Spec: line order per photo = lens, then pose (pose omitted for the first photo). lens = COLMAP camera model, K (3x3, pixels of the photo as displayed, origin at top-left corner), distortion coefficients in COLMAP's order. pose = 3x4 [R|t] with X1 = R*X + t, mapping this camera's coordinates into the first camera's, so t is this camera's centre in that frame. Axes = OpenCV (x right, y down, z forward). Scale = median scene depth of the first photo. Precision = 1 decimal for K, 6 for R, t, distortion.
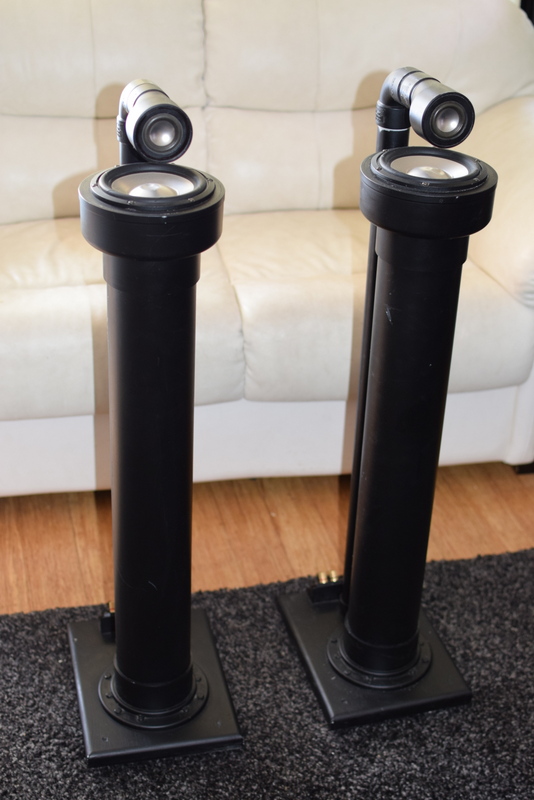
lens RADIAL K [[1238.3, 0, 264.9], [0, 1238.3, 400.6], [0, 0, 1]] dist [-0.159482, 0.000000]
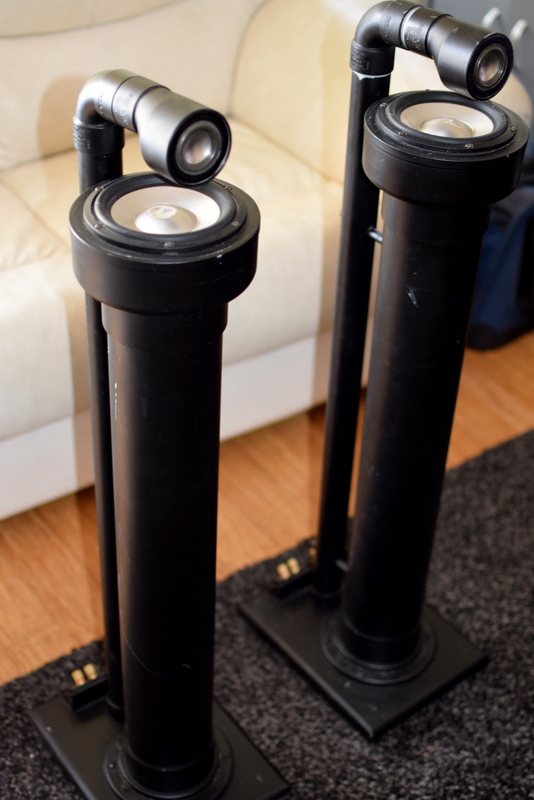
lens RADIAL K [[1238.3, 0, 268.1], [0, 1238.3, 401.2], [0, 0, 1]] dist [-0.159482, 0.000000]
pose [[0.922804, -0.234508, 0.305677, -0.224990], [0.192735, 0.967990, 0.160773, -0.130955], [-0.333595, -0.089447, 0.938464, 0.194888]]
